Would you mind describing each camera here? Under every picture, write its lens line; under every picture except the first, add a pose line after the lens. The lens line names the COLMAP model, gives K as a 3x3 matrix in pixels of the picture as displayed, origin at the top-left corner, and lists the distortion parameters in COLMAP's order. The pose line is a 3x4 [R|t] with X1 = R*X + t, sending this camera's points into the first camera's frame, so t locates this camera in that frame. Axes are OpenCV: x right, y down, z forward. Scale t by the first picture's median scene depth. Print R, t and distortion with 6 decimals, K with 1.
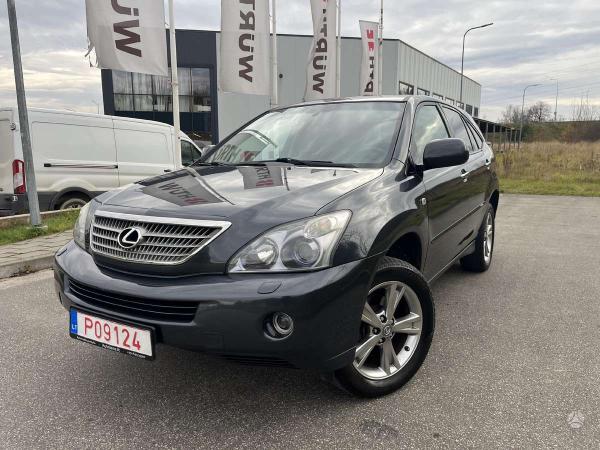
lens RADIAL K [[463.0, 0, 300.5], [0, 463.0, 228.4], [0, 0, 1]] dist [-0.002260, -0.023236]
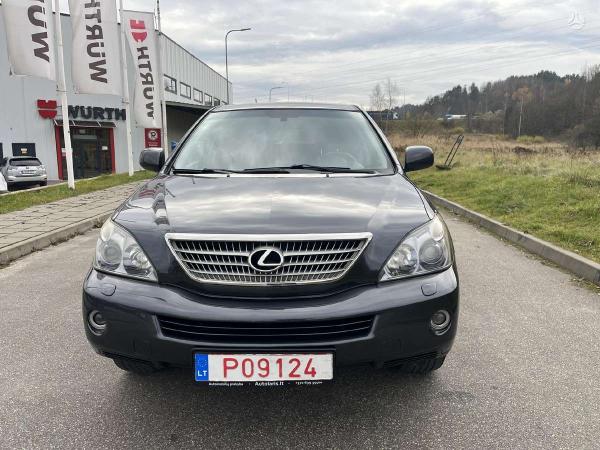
lens RADIAL K [[463.0, 0, 300.8], [0, 463.0, 227.1], [0, 0, 1]] dist [-0.002260, -0.023236]
pose [[0.865386, -0.087378, 0.493430, -0.769619], [0.081572, 0.996110, 0.033330, -0.070748], [-0.494423, 0.011407, 0.869147, 0.179767]]
